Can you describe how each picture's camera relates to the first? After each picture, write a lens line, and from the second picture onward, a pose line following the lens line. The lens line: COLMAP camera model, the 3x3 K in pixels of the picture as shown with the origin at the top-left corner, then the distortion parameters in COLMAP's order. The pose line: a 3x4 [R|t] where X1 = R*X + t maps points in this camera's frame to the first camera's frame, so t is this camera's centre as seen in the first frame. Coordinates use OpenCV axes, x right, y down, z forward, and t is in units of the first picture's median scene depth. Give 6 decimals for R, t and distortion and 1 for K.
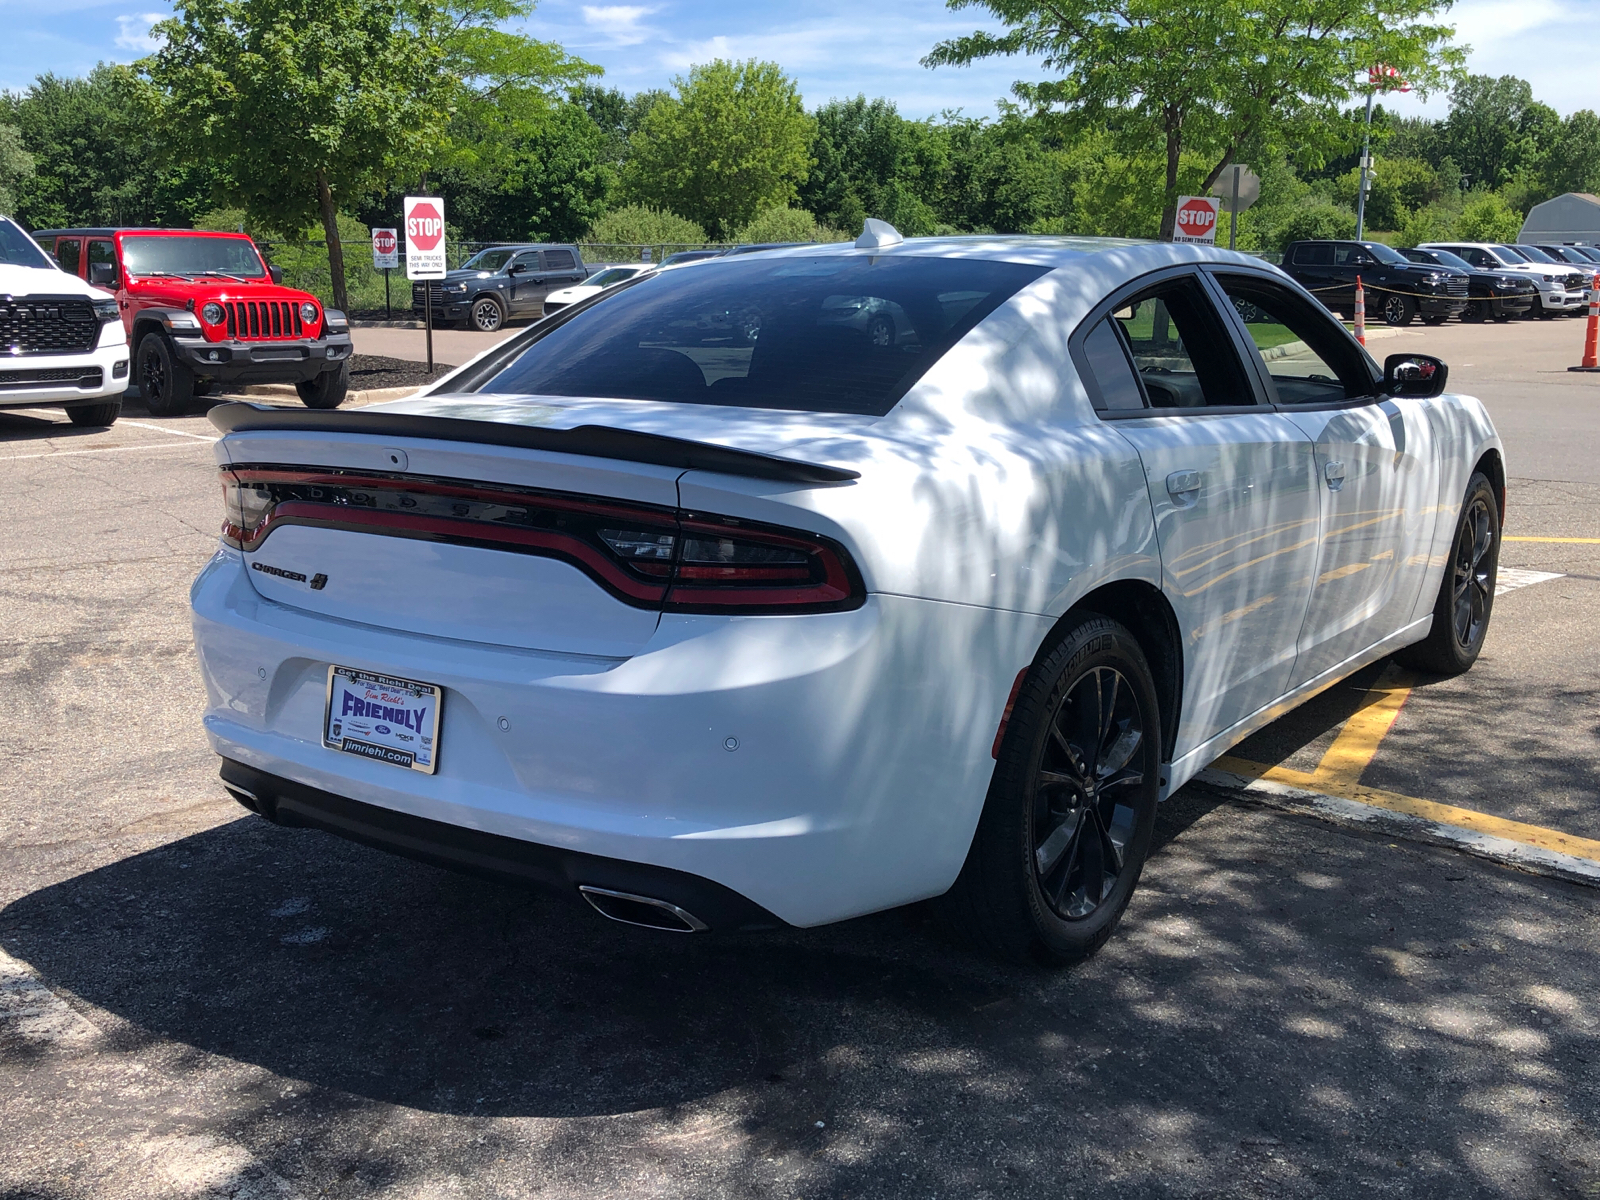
lens RADIAL K [[1622.8, 0, 800.0], [0, 1622.8, 600.0], [0, 0, 1]] dist [0.002405, 0.007460]
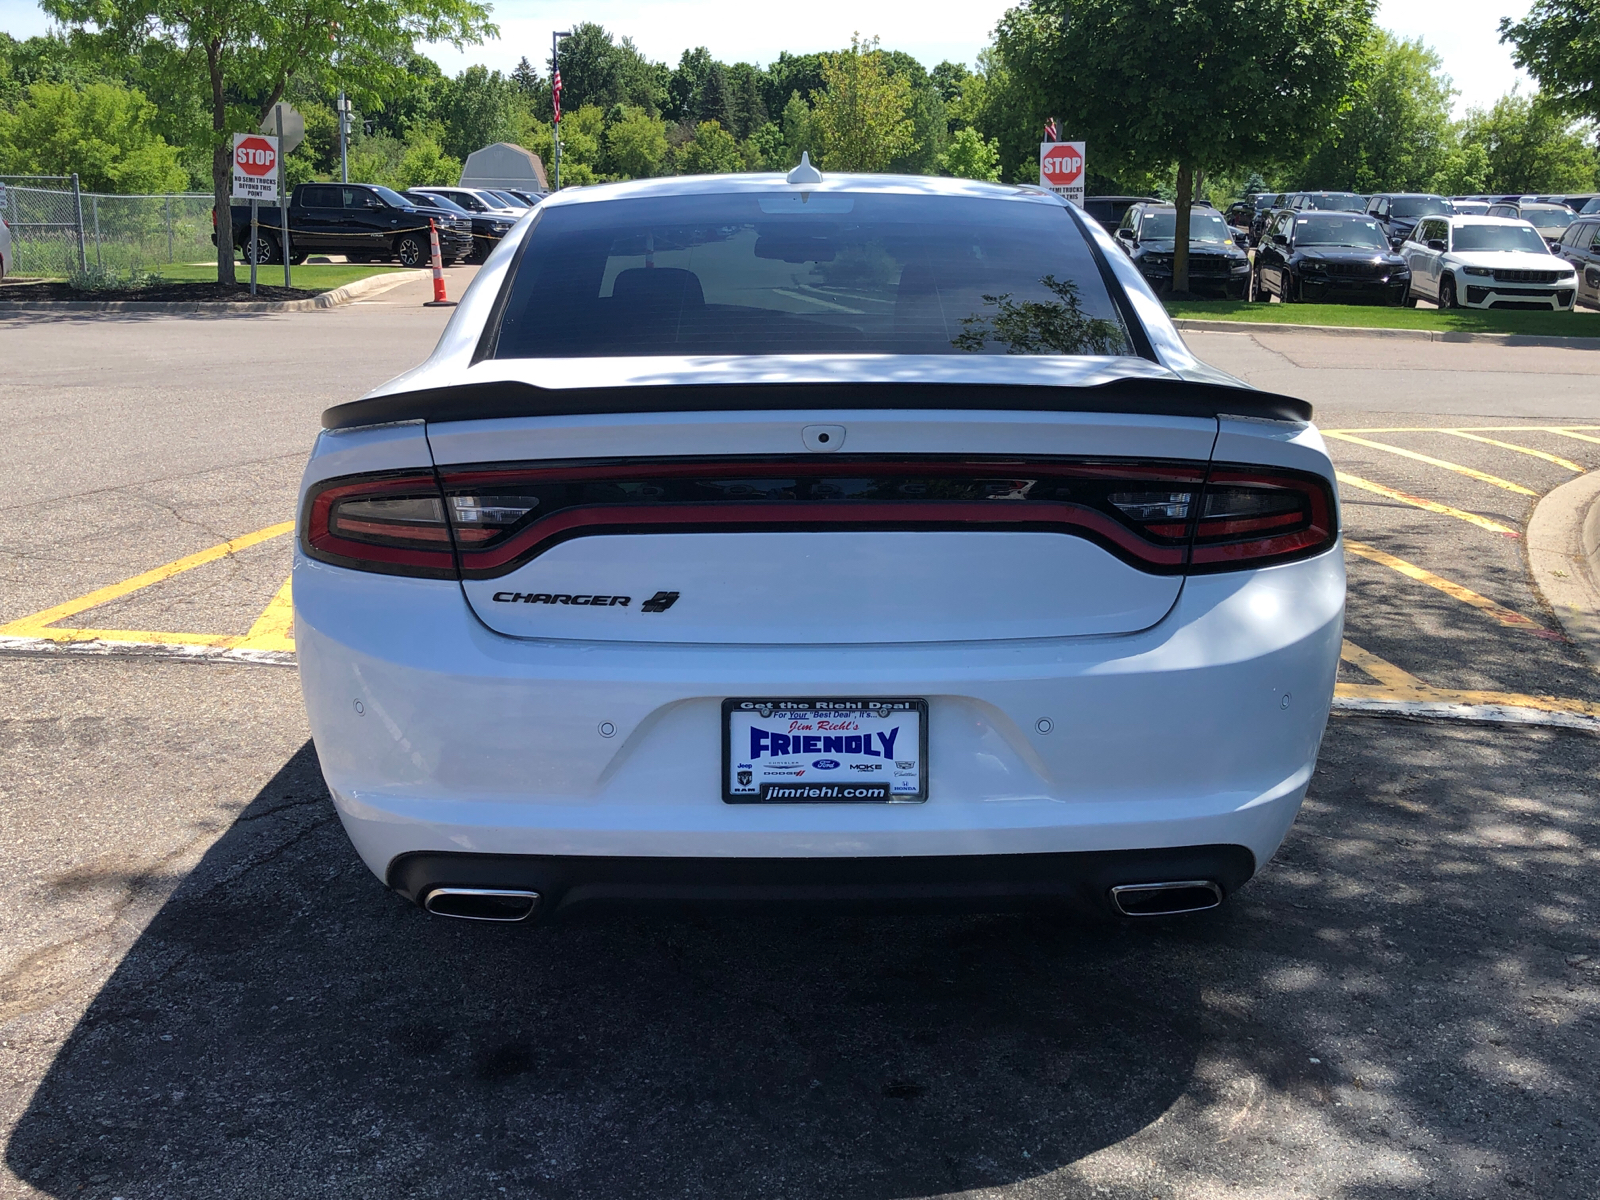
lens RADIAL K [[1633.3, 0, 790.5], [0, 1633.3, 565.8], [0, 0, 1]] dist [0.022874, -0.044597]
pose [[0.803689, -0.120807, 0.582657, -0.733213], [0.113786, 0.992306, 0.048792, -0.062596], [-0.584068, 0.027085, 0.811252, 0.325407]]
